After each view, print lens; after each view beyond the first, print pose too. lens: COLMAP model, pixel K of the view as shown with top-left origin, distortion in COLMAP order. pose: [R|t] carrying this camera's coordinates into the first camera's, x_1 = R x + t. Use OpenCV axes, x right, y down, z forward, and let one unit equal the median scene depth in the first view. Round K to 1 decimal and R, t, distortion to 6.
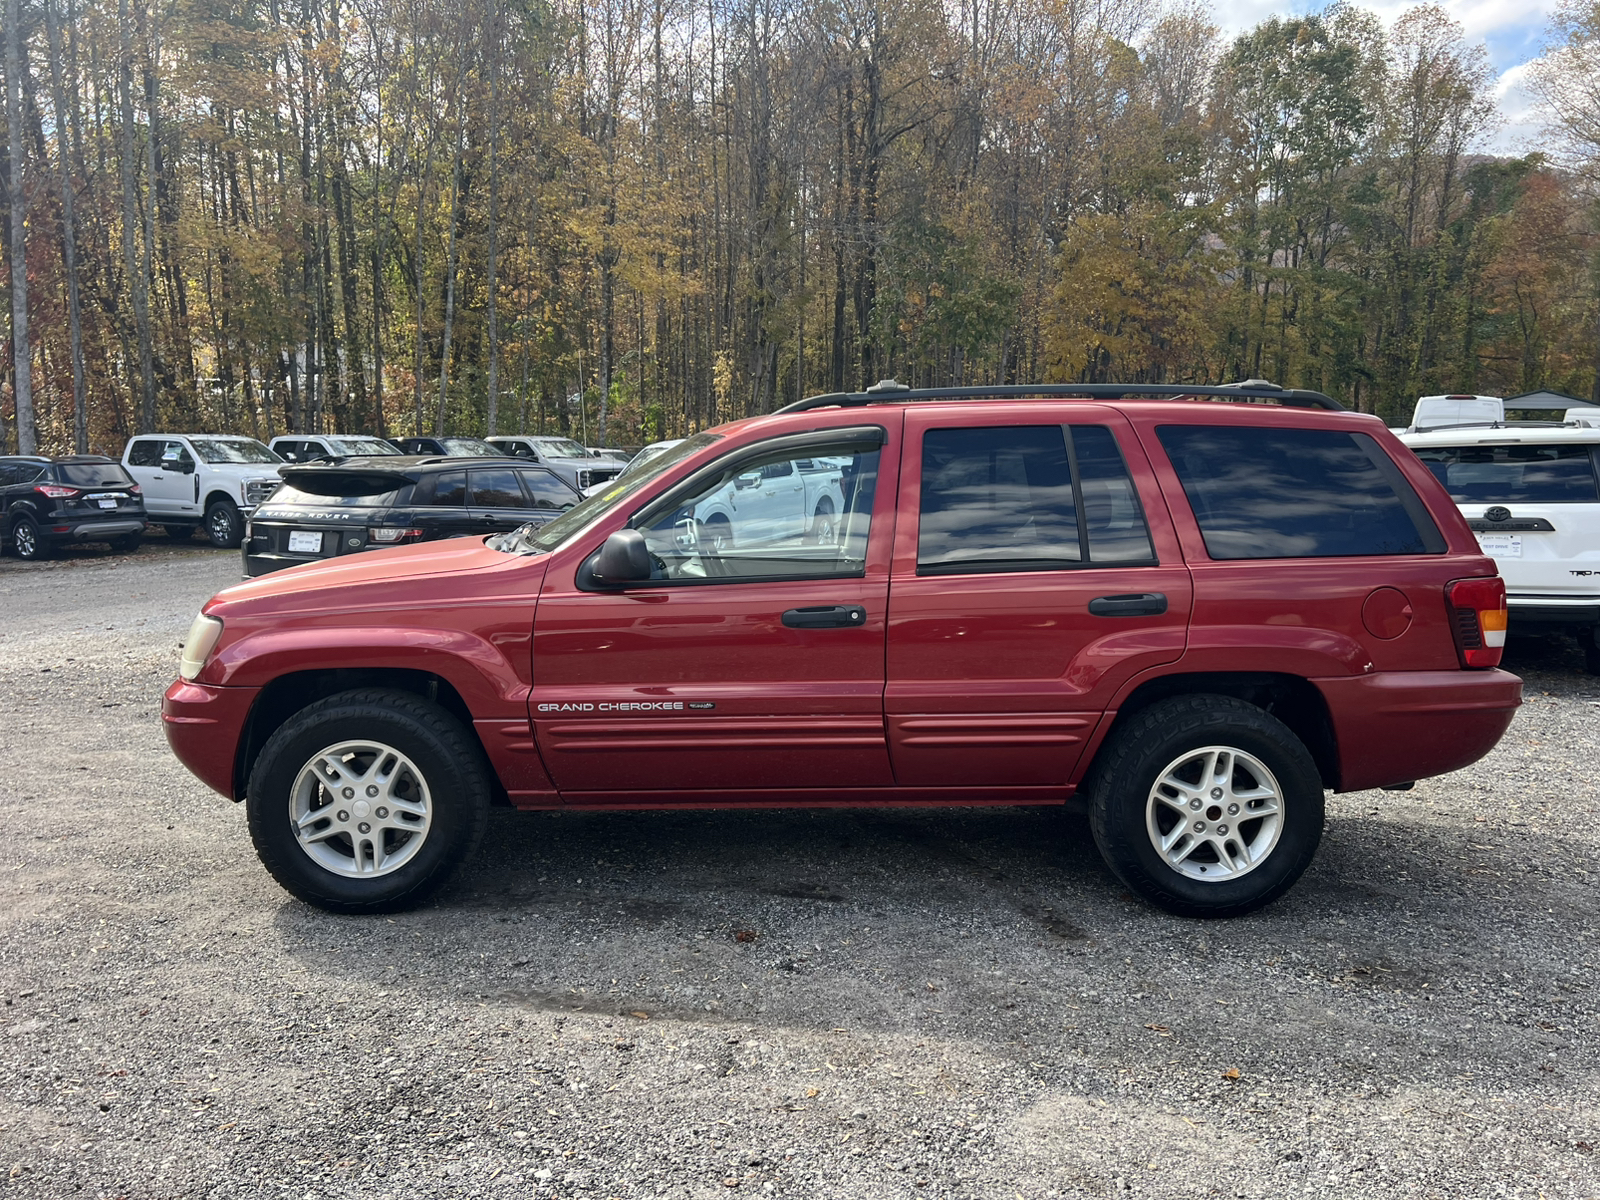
lens RADIAL K [[1183.7, 0, 810.5], [0, 1183.7, 593.1], [0, 0, 1]] dist [0.066849, -0.075096]
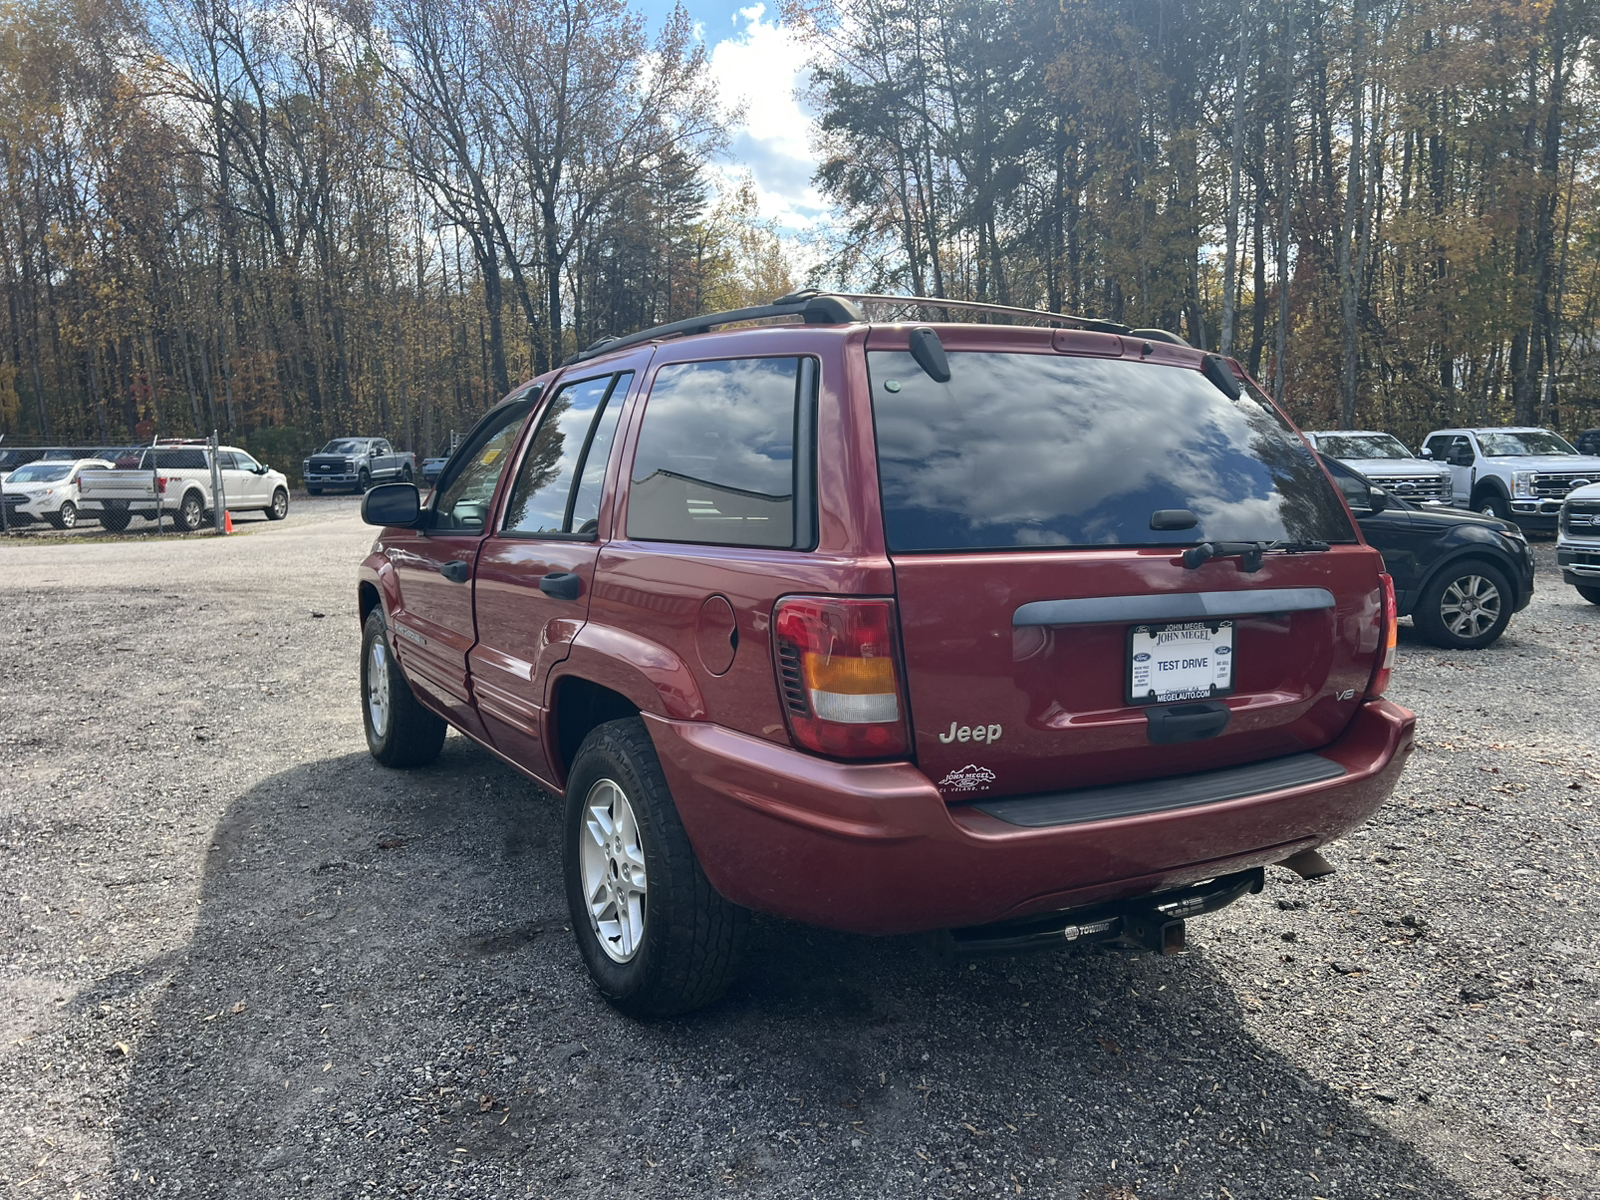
lens RADIAL K [[1183.7, 0, 810.5], [0, 1183.7, 593.1], [0, 0, 1]] dist [0.066849, -0.075096]
pose [[0.503509, 0.094427, -0.858815, 1.330053], [-0.091132, 0.994269, 0.055891, -0.061900], [0.859170, 0.050124, 0.509229, 0.900265]]
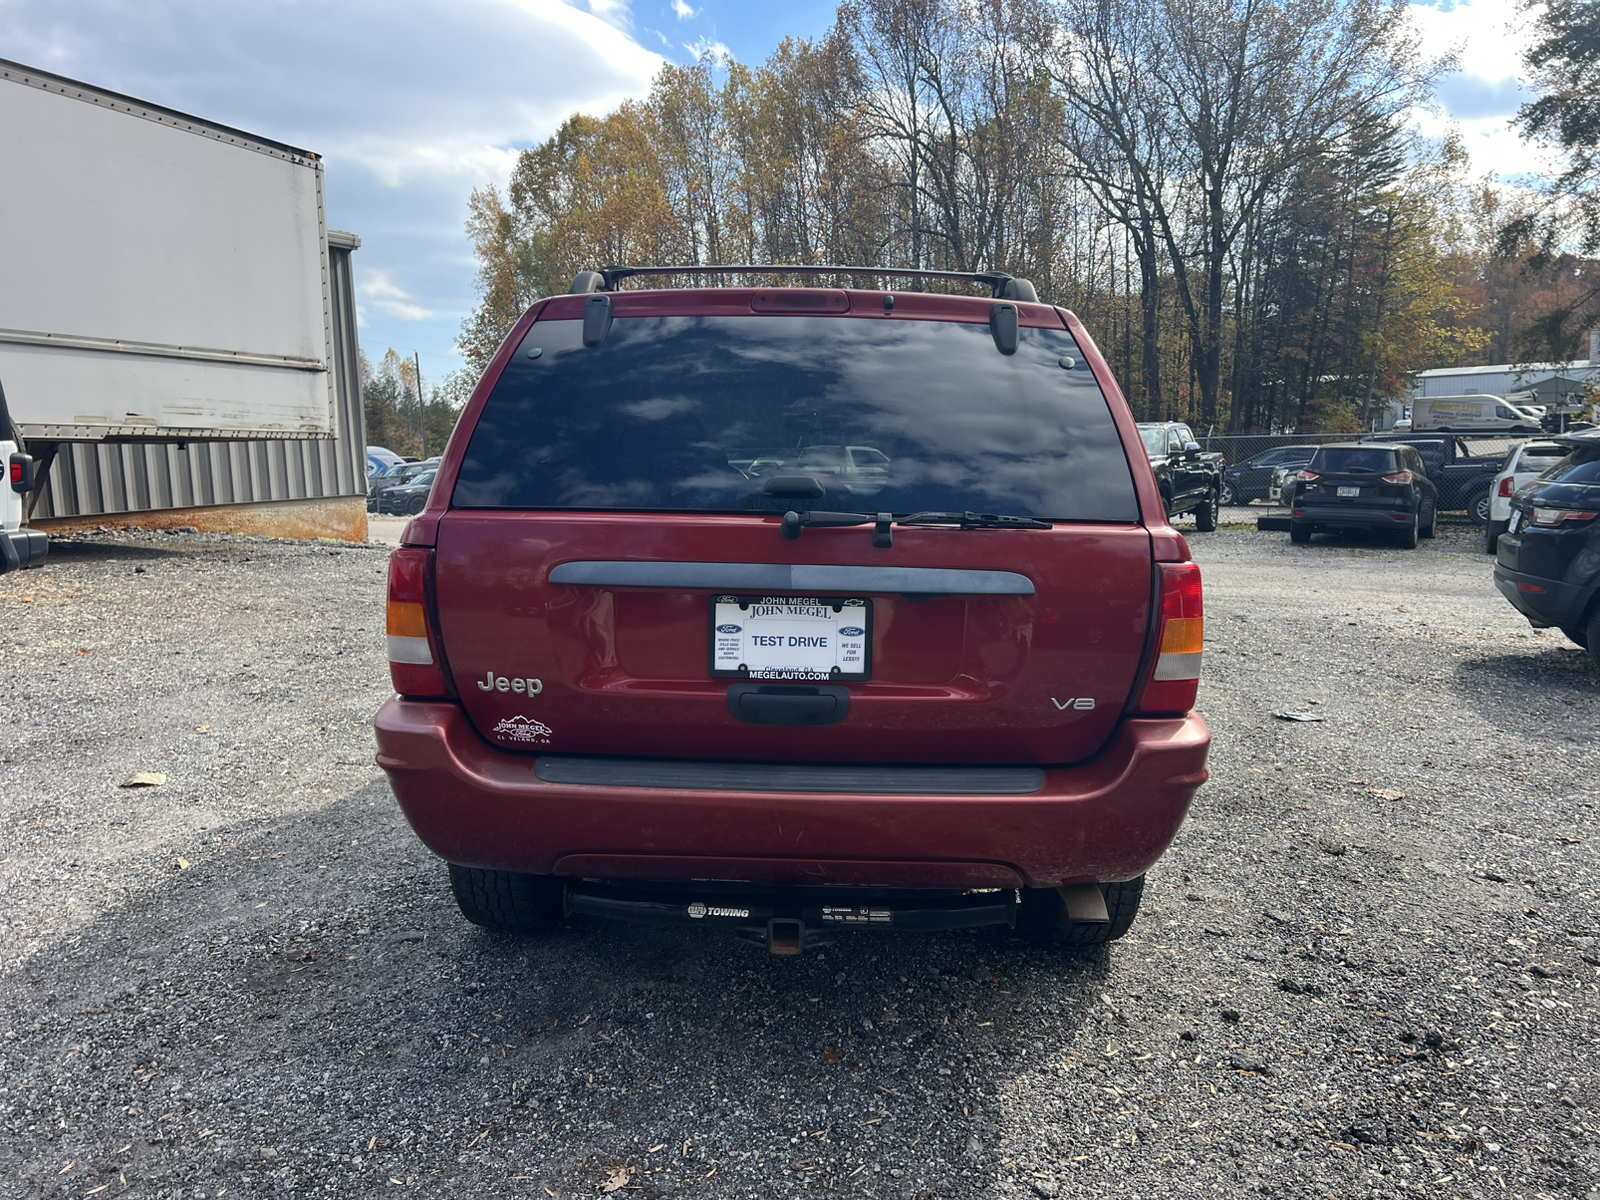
lens RADIAL K [[1183.7, 0, 810.5], [0, 1183.7, 593.1], [0, 0, 1]] dist [0.066849, -0.075096]
pose [[-0.028693, 0.111237, -0.993380, 1.504160], [-0.104469, 0.988013, 0.113653, -0.108246], [0.994114, 0.107039, -0.016729, 1.565812]]
